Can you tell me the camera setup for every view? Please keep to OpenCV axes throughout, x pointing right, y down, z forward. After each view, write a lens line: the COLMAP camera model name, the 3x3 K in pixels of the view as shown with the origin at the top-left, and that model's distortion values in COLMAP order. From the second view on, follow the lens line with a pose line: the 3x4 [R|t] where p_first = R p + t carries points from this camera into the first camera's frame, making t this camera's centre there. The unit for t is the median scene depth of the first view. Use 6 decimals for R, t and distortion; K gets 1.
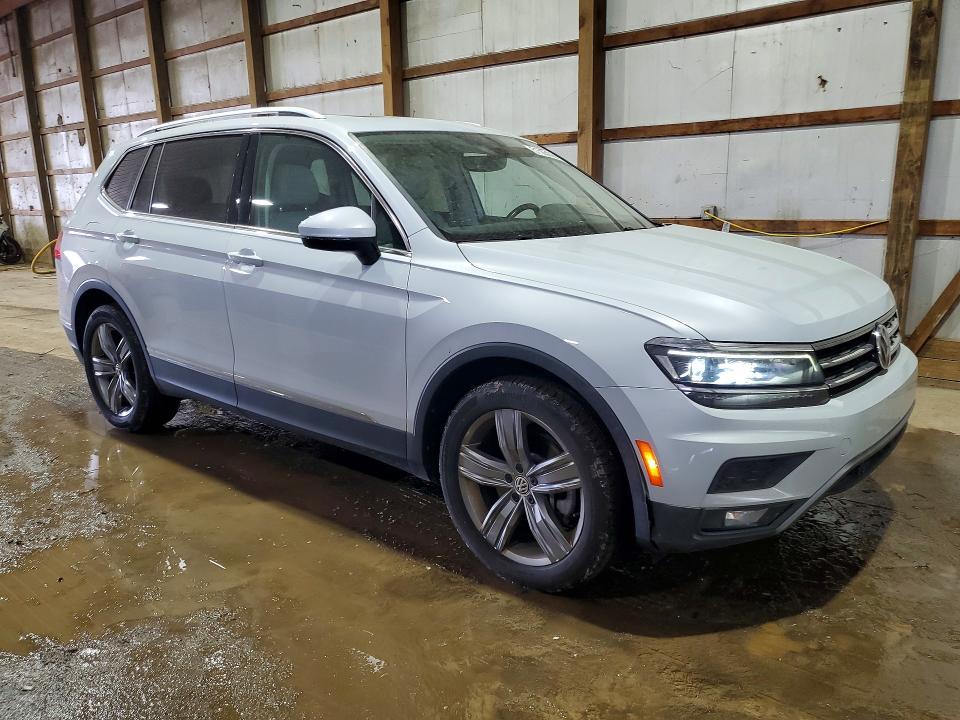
lens RADIAL K [[731.7, 0, 494.4], [0, 731.7, 359.3], [0, 0, 1]] dist [0.025919, -0.001943]
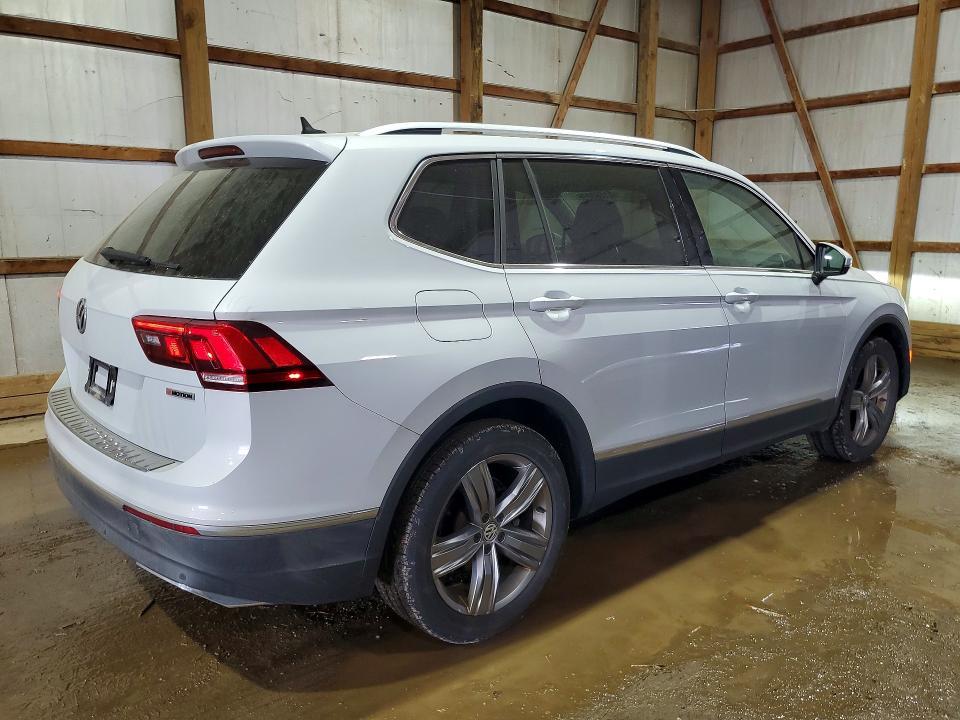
lens RADIAL K [[731.7, 0, 494.4], [0, 731.7, 359.3], [0, 0, 1]] dist [0.025919, -0.001943]
pose [[0.203657, -0.178784, 0.962580, -1.215872], [0.212734, 0.967775, 0.134740, -0.229597], [-0.955651, 0.177333, 0.235128, 0.967979]]
